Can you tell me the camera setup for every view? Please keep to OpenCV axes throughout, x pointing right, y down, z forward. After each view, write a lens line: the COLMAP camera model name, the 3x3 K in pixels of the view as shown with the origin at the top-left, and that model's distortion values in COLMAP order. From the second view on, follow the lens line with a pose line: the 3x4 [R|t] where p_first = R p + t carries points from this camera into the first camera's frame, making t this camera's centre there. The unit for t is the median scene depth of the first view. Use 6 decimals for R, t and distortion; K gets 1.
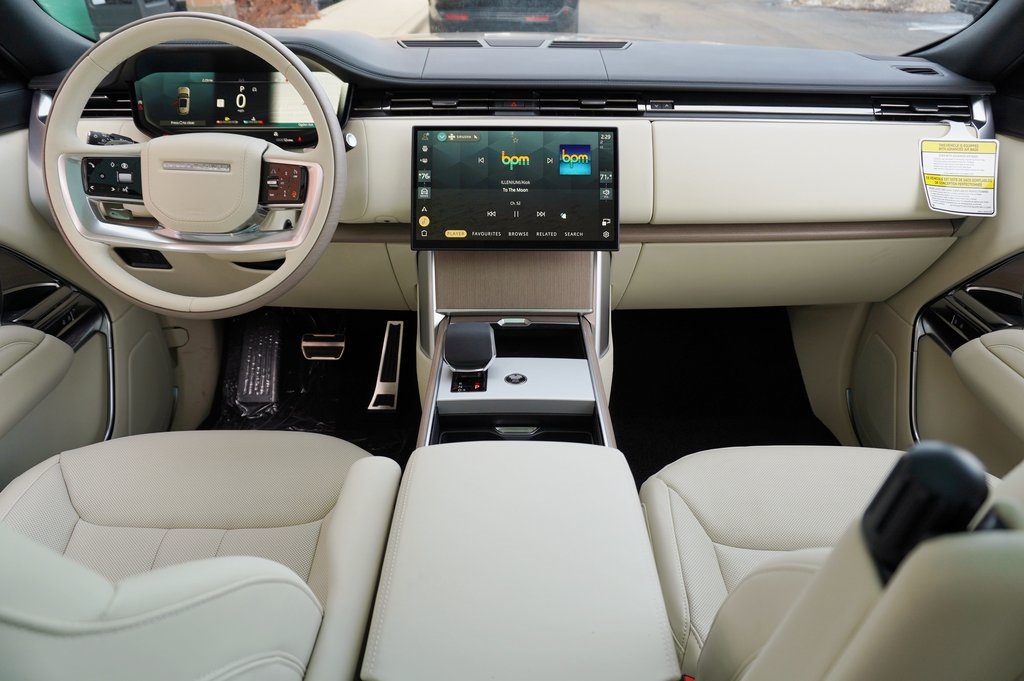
lens RADIAL K [[701.0, 0, 518.0], [0, 701.0, 344.1], [0, 0, 1]] dist [-0.040196, 0.037703]
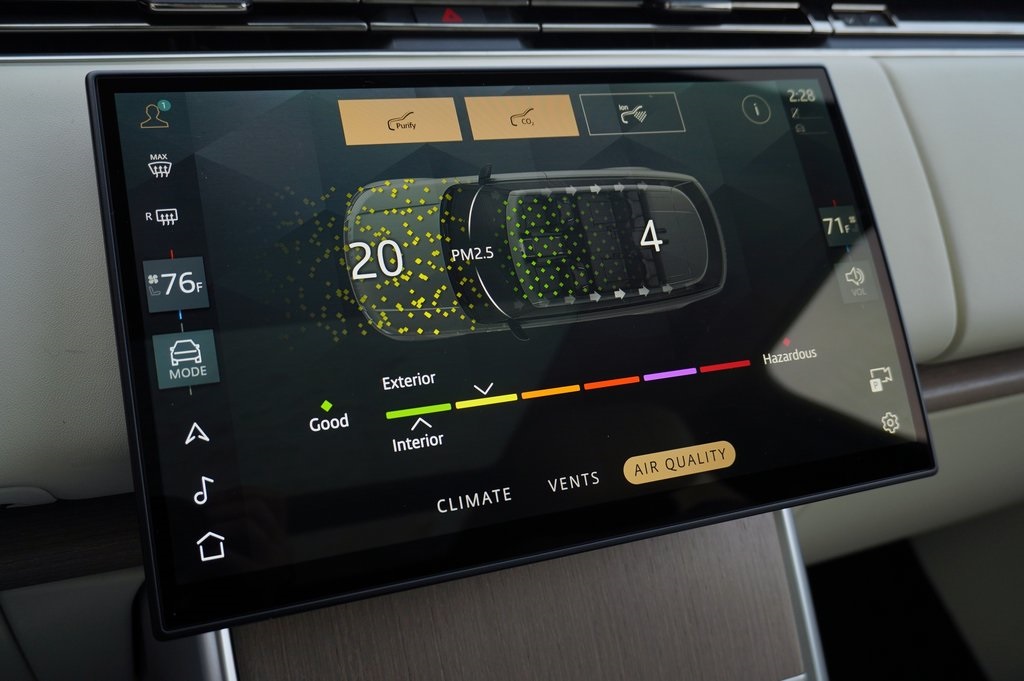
lens RADIAL K [[969.5, 0, 512.4], [0, 969.5, 341.8], [0, 0, 1]] dist [-0.010195, 0.000000]
pose [[0.926405, -0.119903, 0.356928, -0.142045], [0.184647, 0.970803, -0.153126, -0.152100], [-0.328147, 0.207762, 0.921496, 0.669227]]
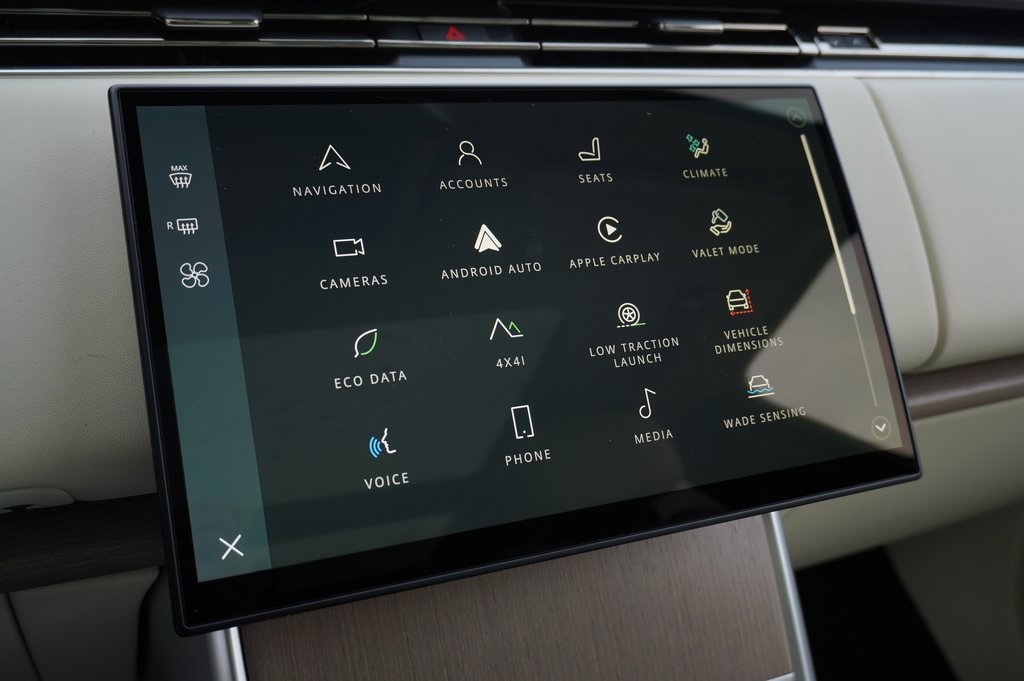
lens RADIAL K [[969.5, 0, 511.7], [0, 969.5, 342.1], [0, 0, 1]] dist [-0.010195, 0.000000]
pose [[0.917401, -0.111541, 0.382012, -0.156790], [0.184585, 0.969680, -0.160151, -0.150556], [-0.352566, 0.217436, 0.910175, 0.662045]]
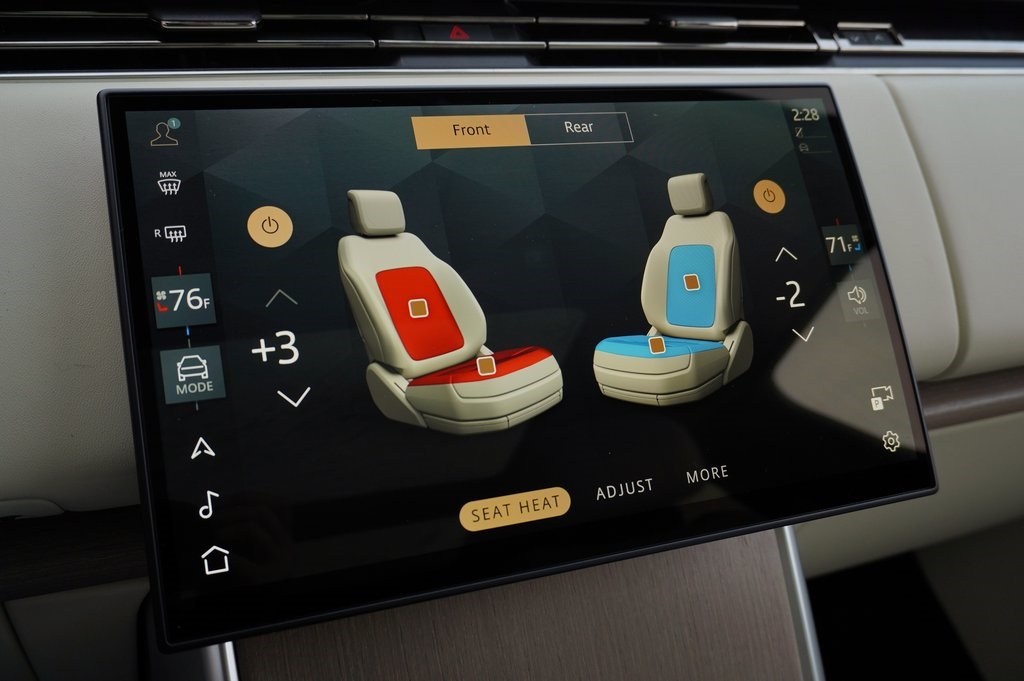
lens RADIAL K [[969.5, 0, 513.1], [0, 969.5, 341.8], [0, 0, 1]] dist [-0.010195, 0.000000]
pose [[0.930055, -0.109970, 0.350576, -0.141249], [0.174771, 0.971711, -0.158846, -0.155451], [-0.323191, 0.209006, 0.922965, 0.664686]]
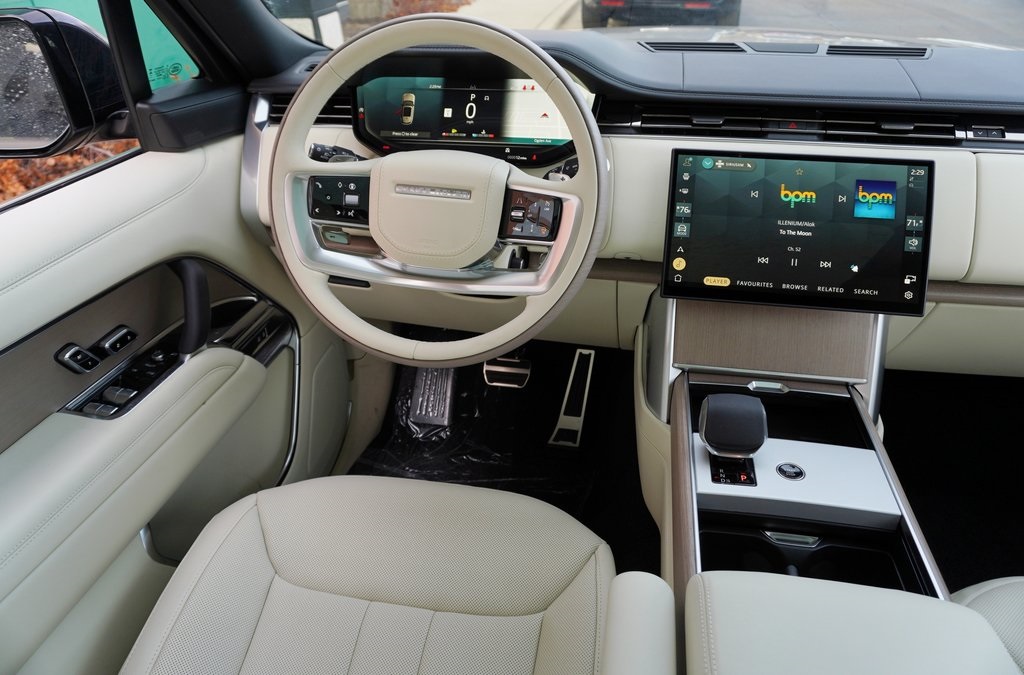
lens RADIAL K [[701.0, 0, 513.3], [0, 701.0, 339.3], [0, 0, 1]] dist [-0.040196, 0.037703]
pose [[0.983584, 0.078993, -0.162246, -0.180480], [-0.076950, 0.996857, 0.018846, -0.083608], [0.163224, -0.006052, 0.986570, 0.138500]]
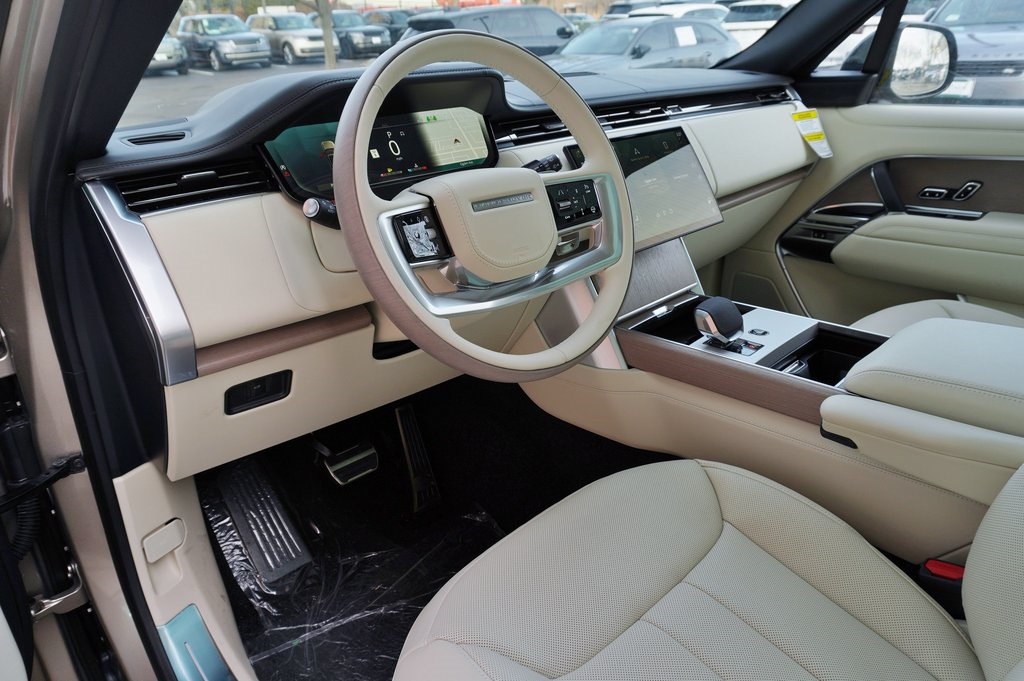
lens RADIAL K [[701.0, 0, 516.3], [0, 701.0, 333.6], [0, 0, 1]] dist [-0.040196, 0.037703]
pose [[0.719797, -0.296025, 0.627902, -0.887667], [0.385082, 0.922860, -0.006356, -0.082371], [-0.577584, 0.246369, 0.778266, 0.317330]]
